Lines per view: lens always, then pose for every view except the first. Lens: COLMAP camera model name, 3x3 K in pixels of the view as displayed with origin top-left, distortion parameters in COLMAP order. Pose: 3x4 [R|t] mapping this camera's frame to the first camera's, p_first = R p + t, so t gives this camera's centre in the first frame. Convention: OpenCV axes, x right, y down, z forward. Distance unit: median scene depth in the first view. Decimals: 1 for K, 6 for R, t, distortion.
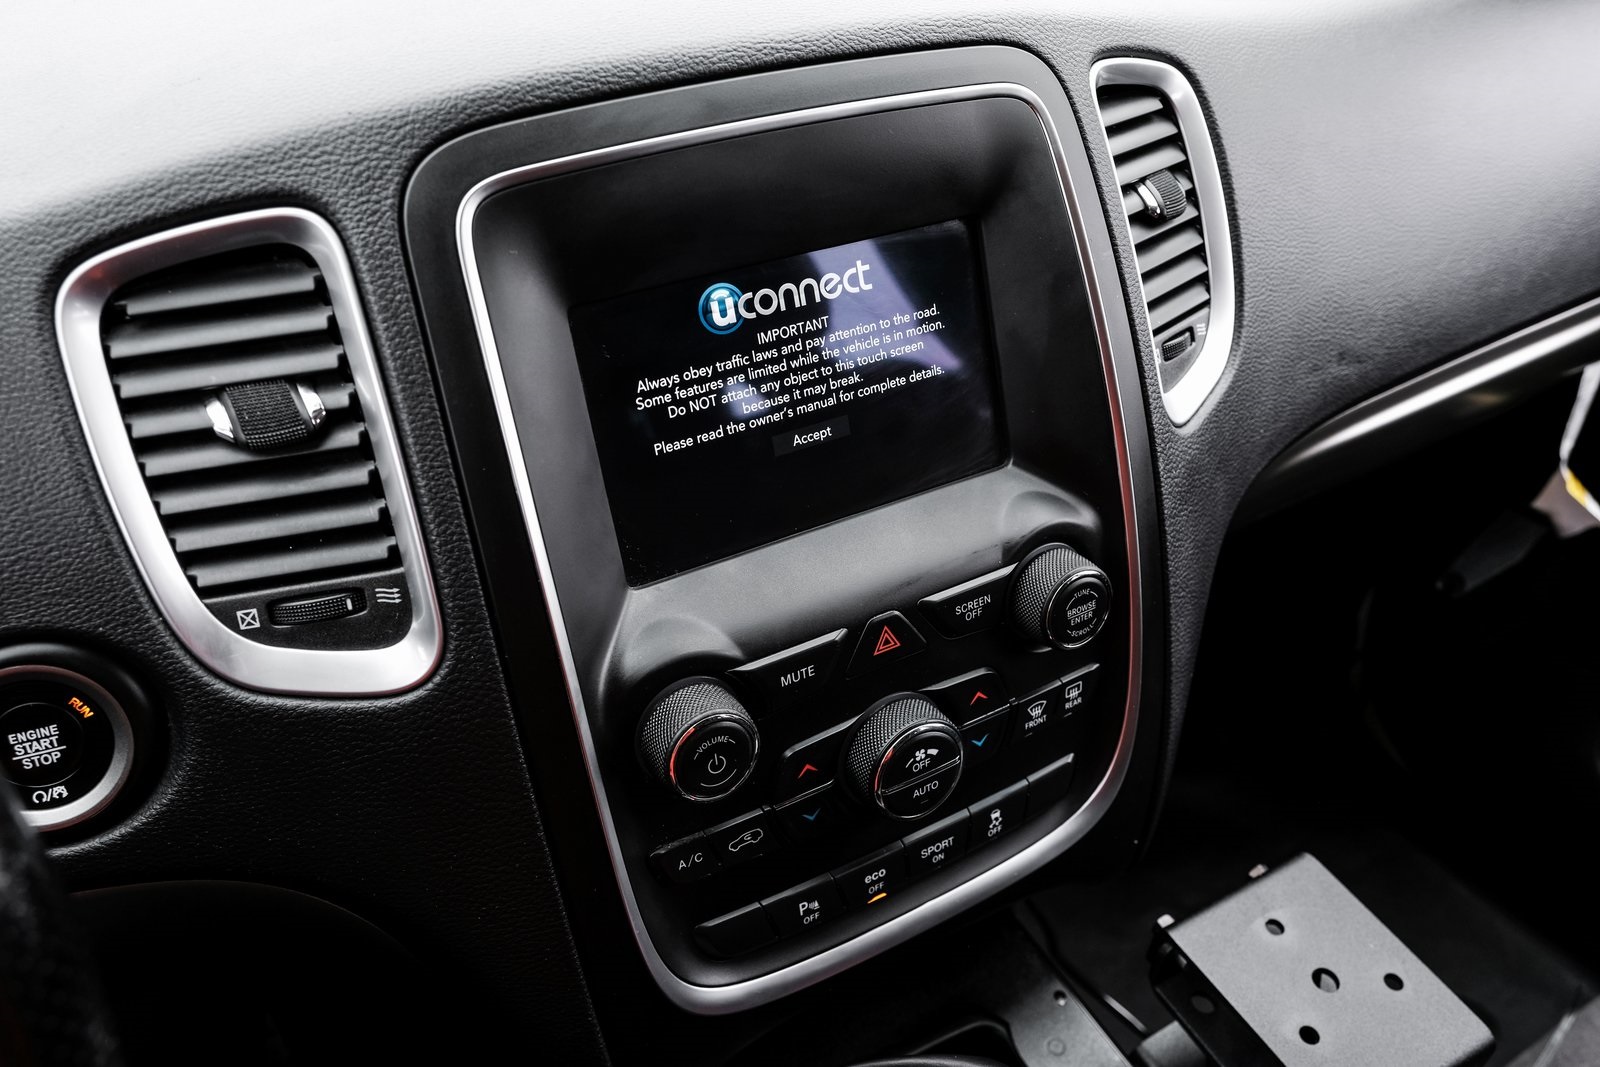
lens RADIAL K [[1340.6, 0, 808.3], [0, 1340.6, 540.2], [0, 0, 1]] dist [-0.009649, 0.000503]
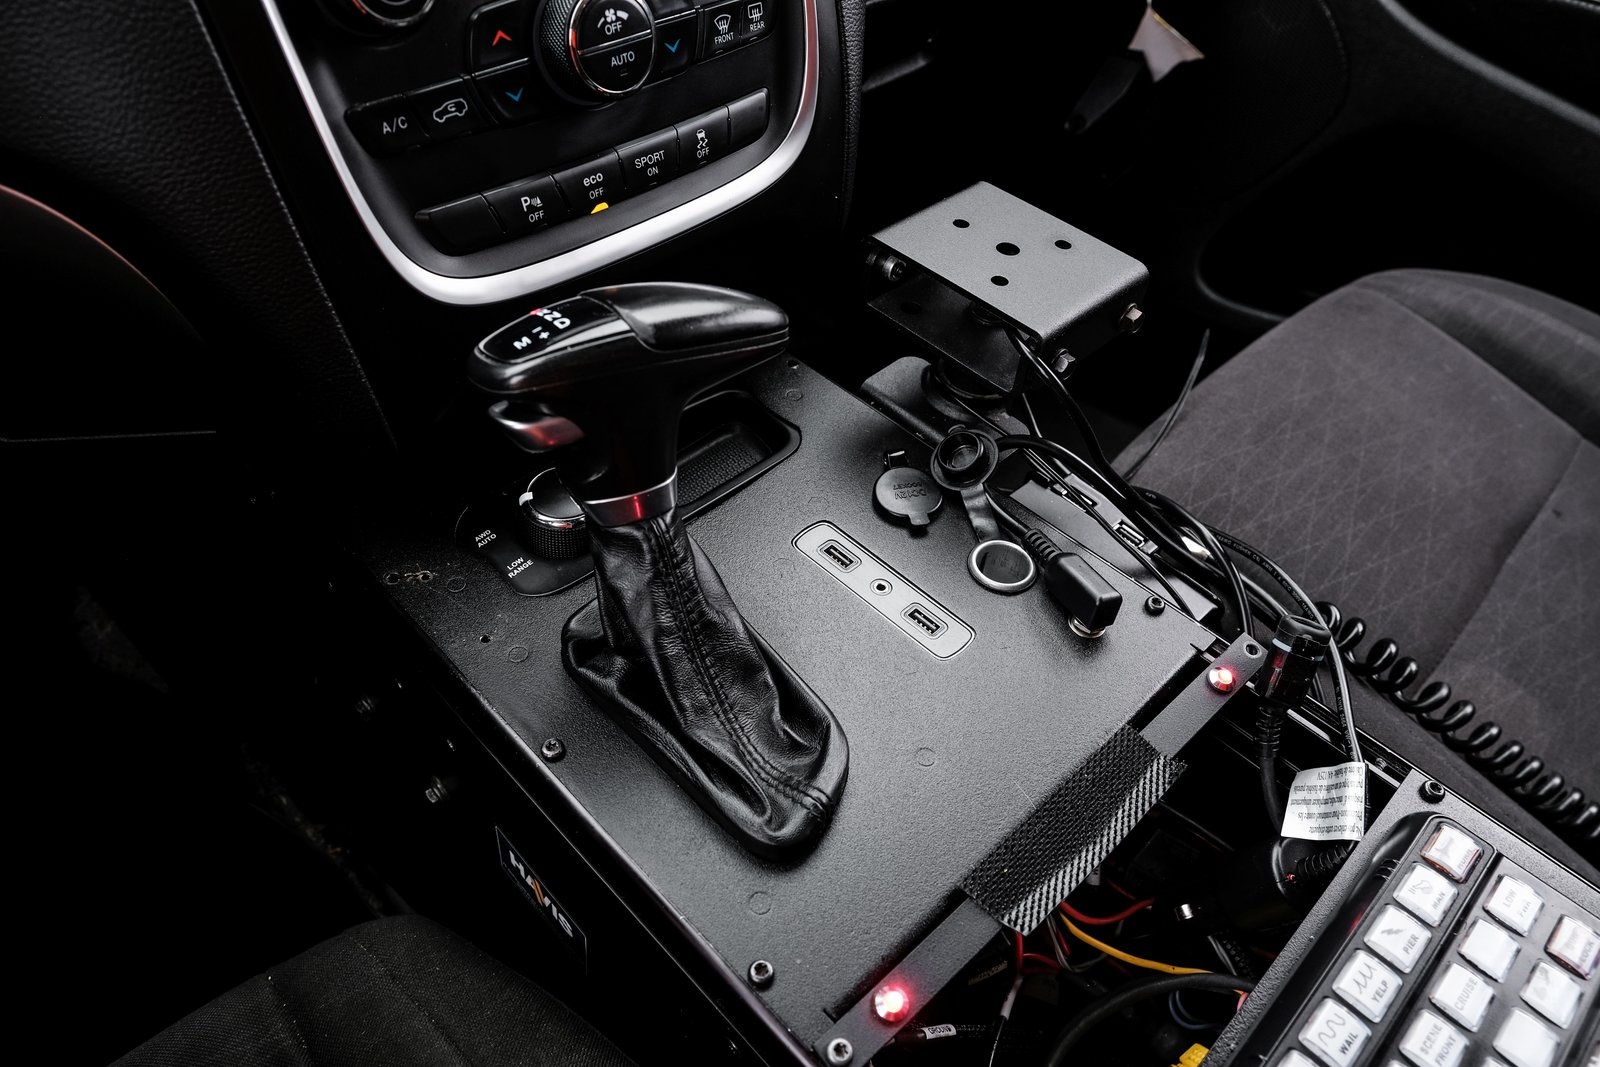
lens RADIAL K [[1084.2, 0, 810.2], [0, 1084.2, 523.6], [0, 0, 1]] dist [-0.015455, -0.014741]
pose [[0.968596, -0.166428, 0.184725, 0.013662], [0.143292, 0.980797, 0.132305, 0.440643], [-0.203197, -0.101681, 0.973844, 0.116155]]
